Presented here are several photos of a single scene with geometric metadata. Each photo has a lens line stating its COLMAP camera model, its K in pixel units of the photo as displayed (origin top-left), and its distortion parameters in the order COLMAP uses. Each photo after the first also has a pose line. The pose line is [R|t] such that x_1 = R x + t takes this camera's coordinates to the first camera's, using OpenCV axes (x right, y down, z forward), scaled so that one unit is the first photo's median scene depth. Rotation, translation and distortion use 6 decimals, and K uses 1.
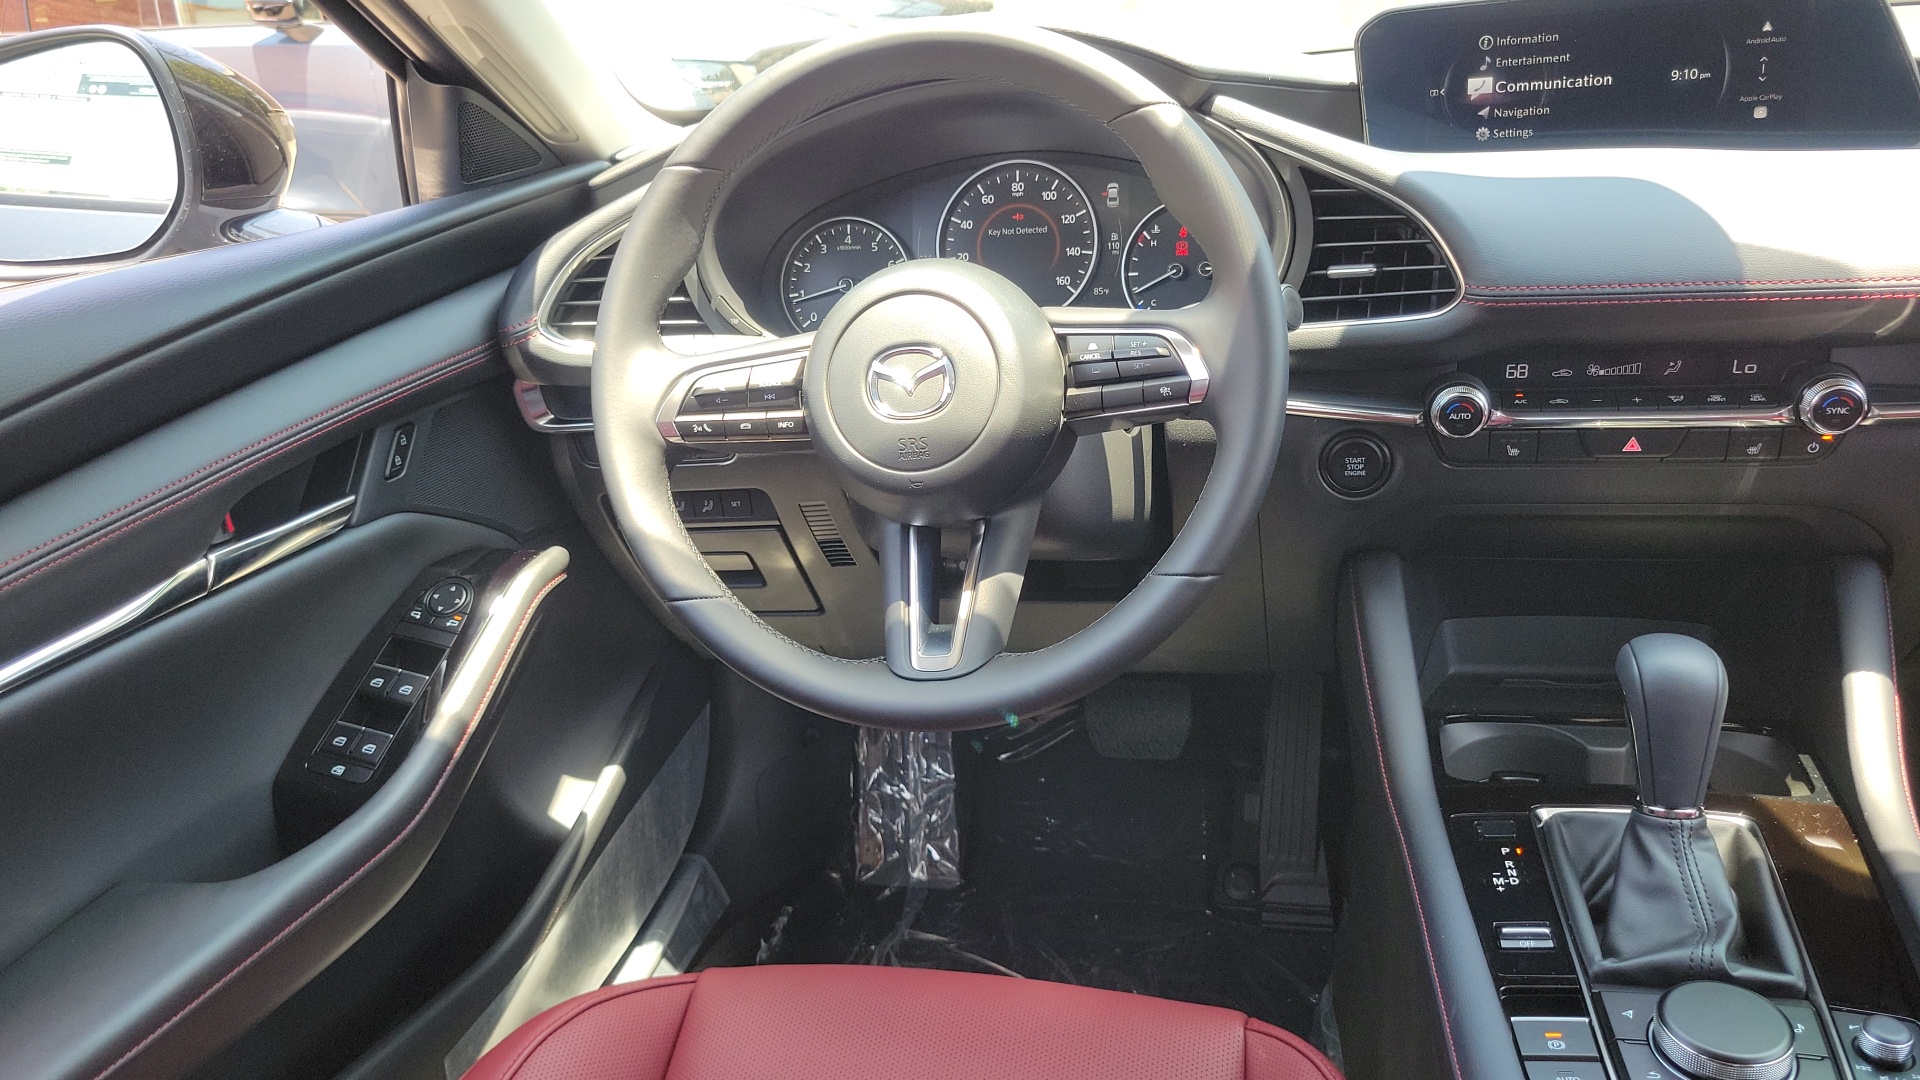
lens RADIAL K [[1457.8, 0, 960.0], [0, 1457.8, 540.0], [0, 0, 1]] dist [0.045927, -0.037979]
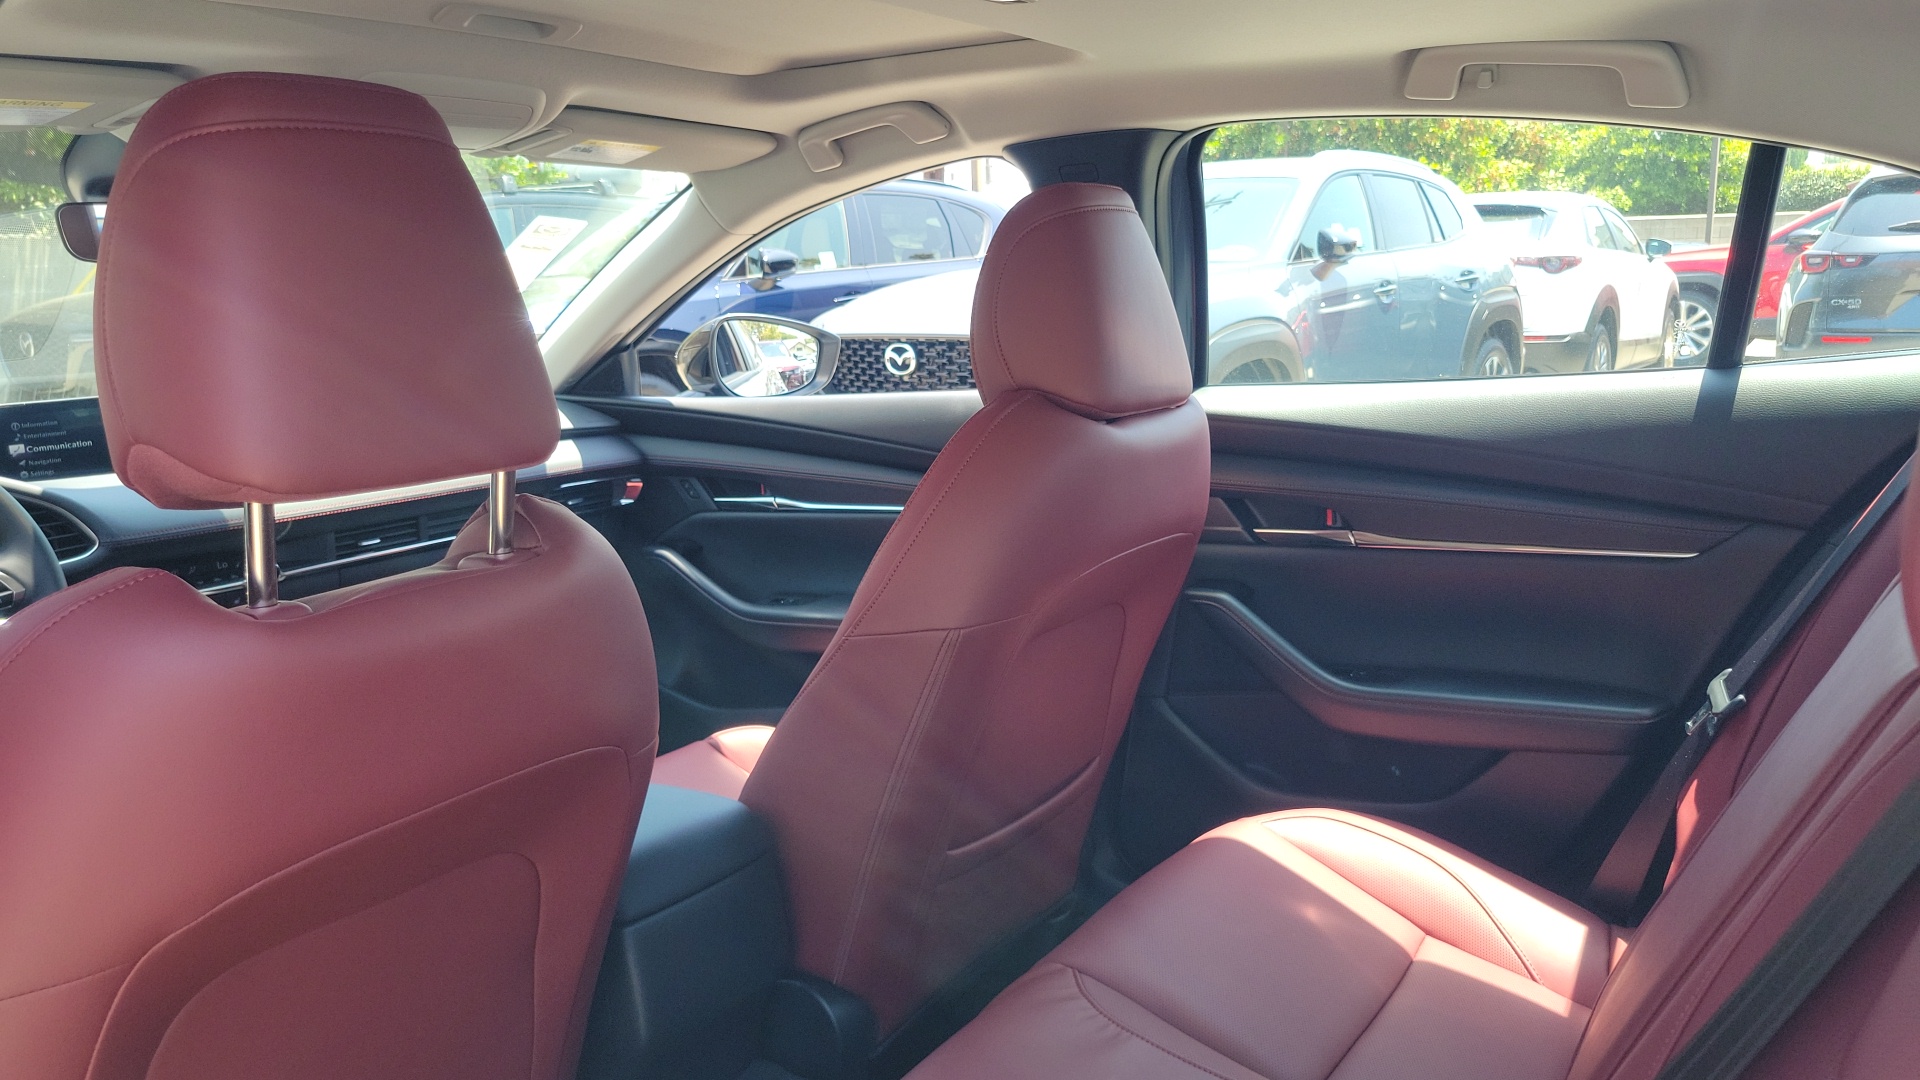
lens RADIAL K [[1456.3, 0, 954.2], [0, 1456.3, 549.4], [0, 0, 1]] dist [0.028203, -0.007500]
pose [[0.348418, -0.106171, 0.931307, -1.039459], [0.336298, 0.941574, -0.018473, 0.249325], [-0.874933, 0.319633, 0.363767, -0.684449]]
